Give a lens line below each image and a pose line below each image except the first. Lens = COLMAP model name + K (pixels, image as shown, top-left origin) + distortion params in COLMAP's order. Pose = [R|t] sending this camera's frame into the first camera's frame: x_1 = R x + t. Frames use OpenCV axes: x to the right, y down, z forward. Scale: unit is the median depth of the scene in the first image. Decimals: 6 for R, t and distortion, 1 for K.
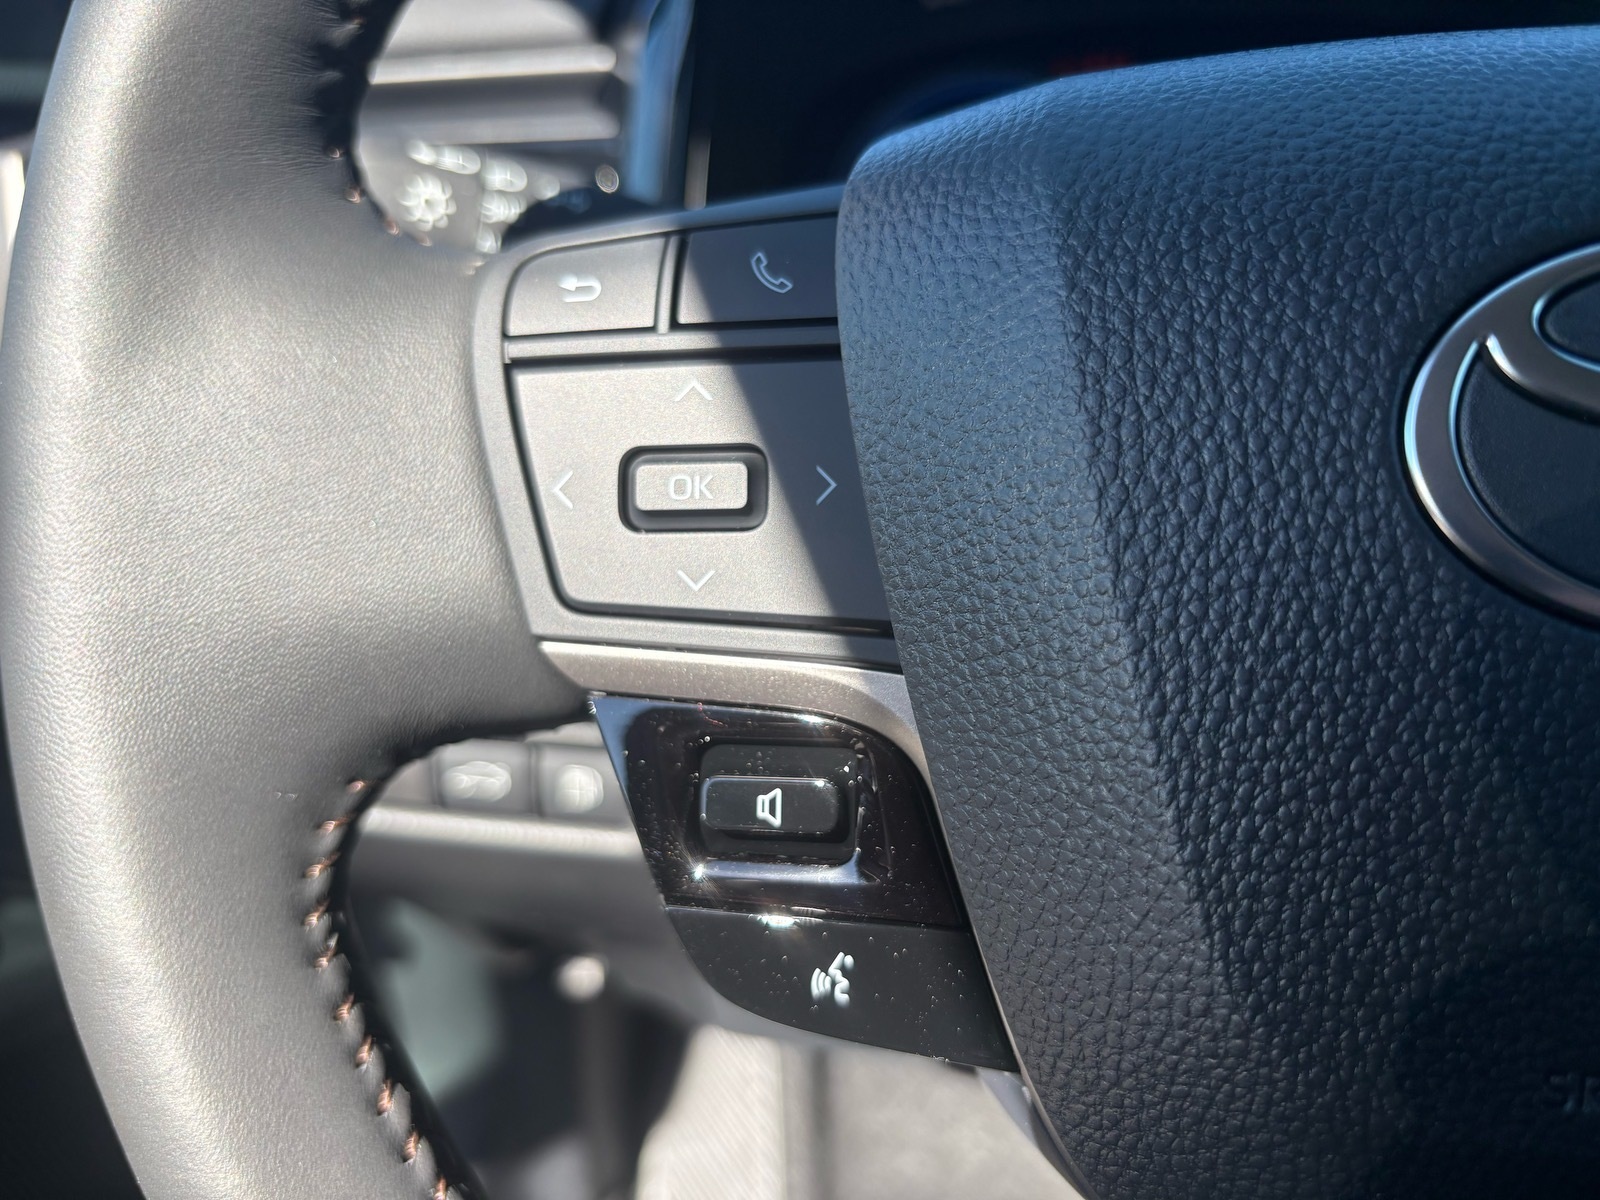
lens RADIAL K [[1271.6, 0, 800.0], [0, 1271.6, 600.0], [0, 0, 1]] dist [-0.007039, -0.043549]
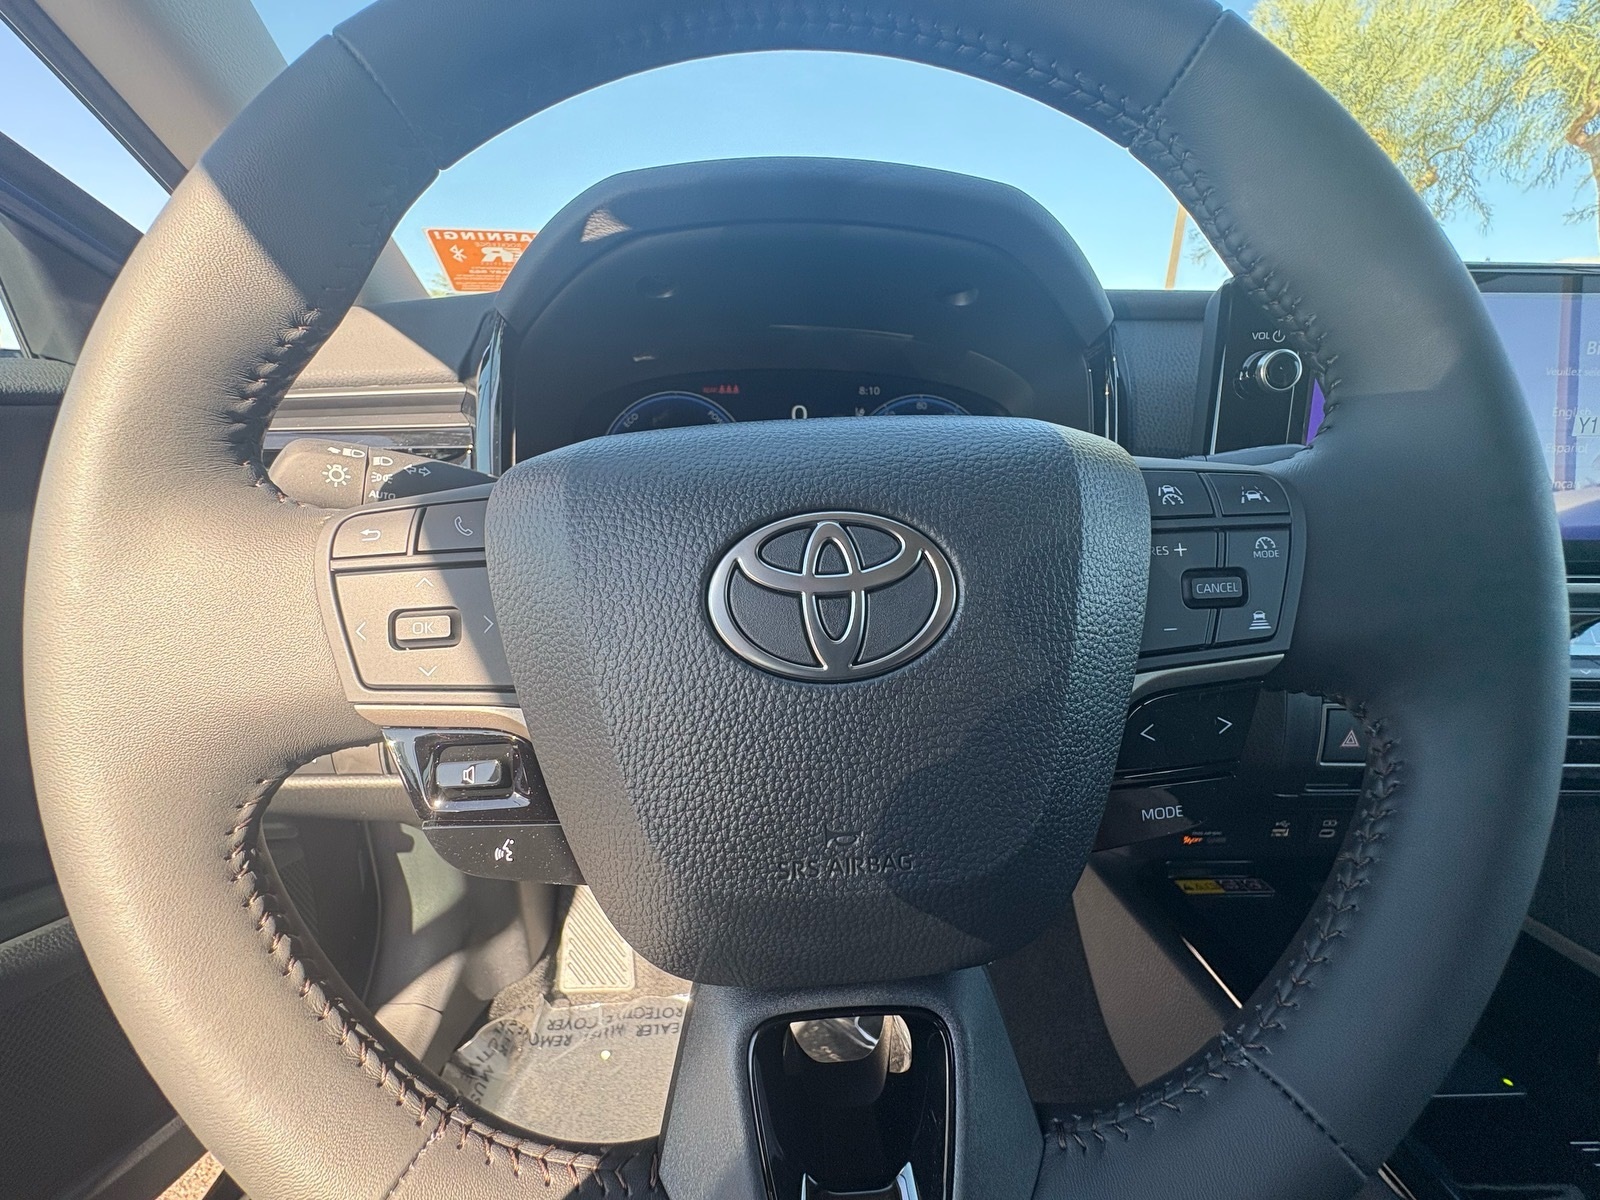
lens RADIAL K [[639.1, 0, 800.0], [0, 639.1, 600.0], [0, 0, 1]] dist [0.017839, 0.000140]
pose [[0.980713, -0.048662, 0.189300, 0.408489], [0.055783, 0.997915, -0.032468, -0.080968], [-0.187326, 0.042401, 0.981382, -0.222683]]
